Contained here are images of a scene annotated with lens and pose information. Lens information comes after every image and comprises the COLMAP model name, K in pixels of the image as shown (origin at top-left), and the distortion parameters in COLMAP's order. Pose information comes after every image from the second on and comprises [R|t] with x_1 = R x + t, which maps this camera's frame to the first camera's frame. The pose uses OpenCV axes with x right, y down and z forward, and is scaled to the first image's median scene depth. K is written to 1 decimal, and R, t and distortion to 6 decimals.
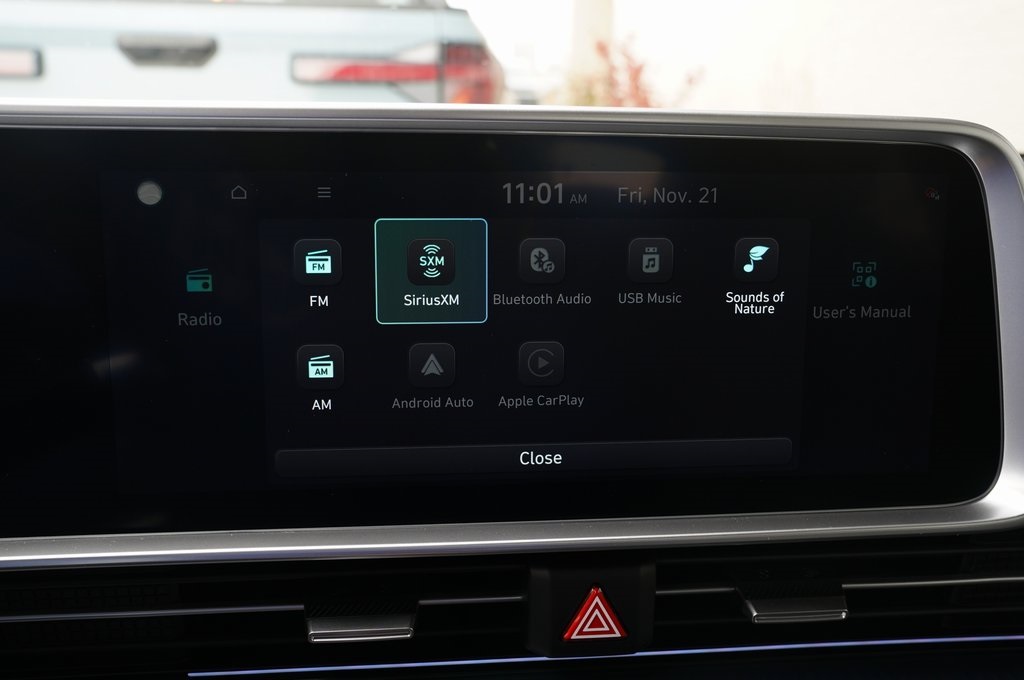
lens RADIAL K [[967.8, 0, 508.9], [0, 967.8, 338.5], [0, 0, 1]] dist [0.003193, 0.000000]
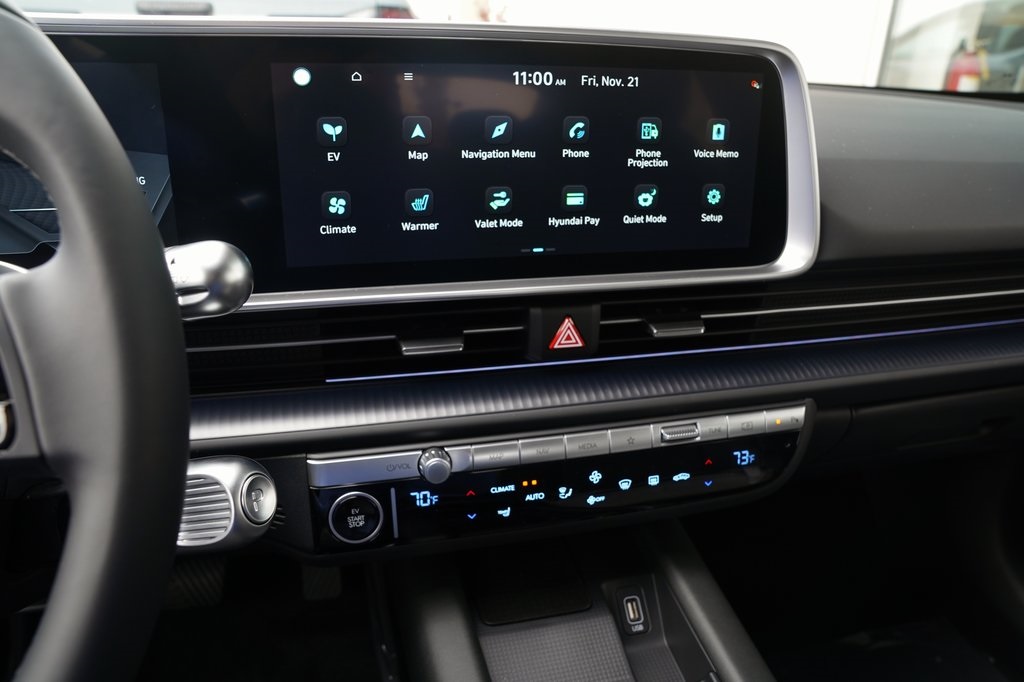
lens RADIAL K [[700.3, 0, 510.4], [0, 700.3, 336.4], [0, 0, 1]] dist [-0.107979, 0.054588]
pose [[0.991061, -0.041489, 0.126796, -0.169890], [0.022751, 0.989052, 0.145802, 0.107457], [-0.131457, -0.141614, 0.981155, -0.207376]]
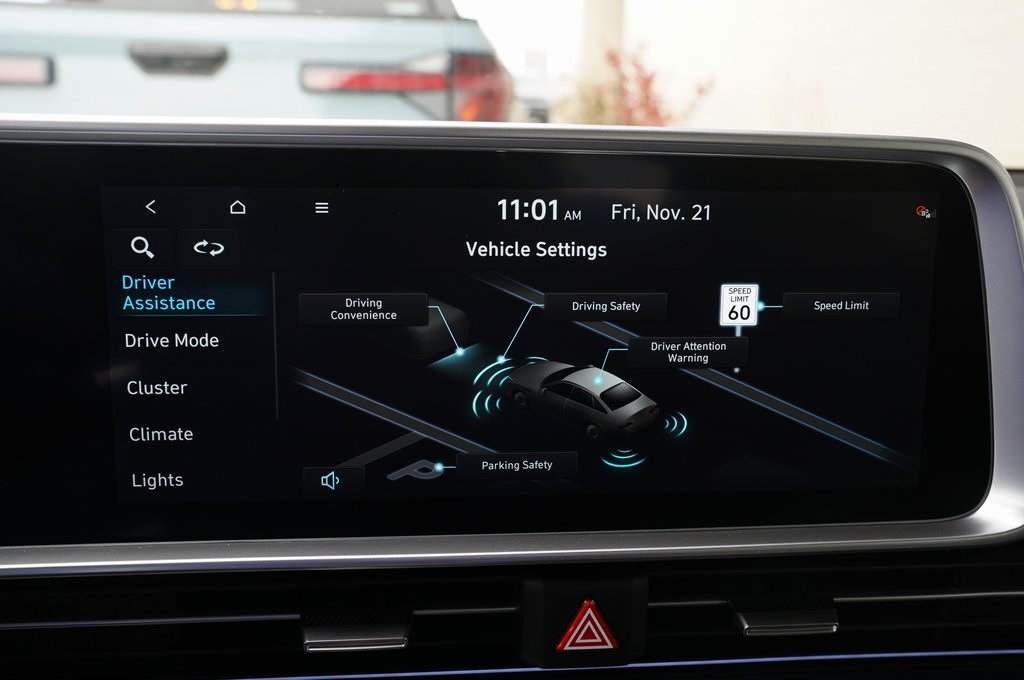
lens RADIAL K [[967.8, 0, 514.3], [0, 967.8, 342.8], [0, 0, 1]] dist [0.003193, 0.000000]
pose [[0.999972, 0.006358, -0.004005, 0.014599], [-0.006376, 0.999969, -0.004581, -0.005519], [0.003976, 0.004607, 0.999981, -0.012480]]
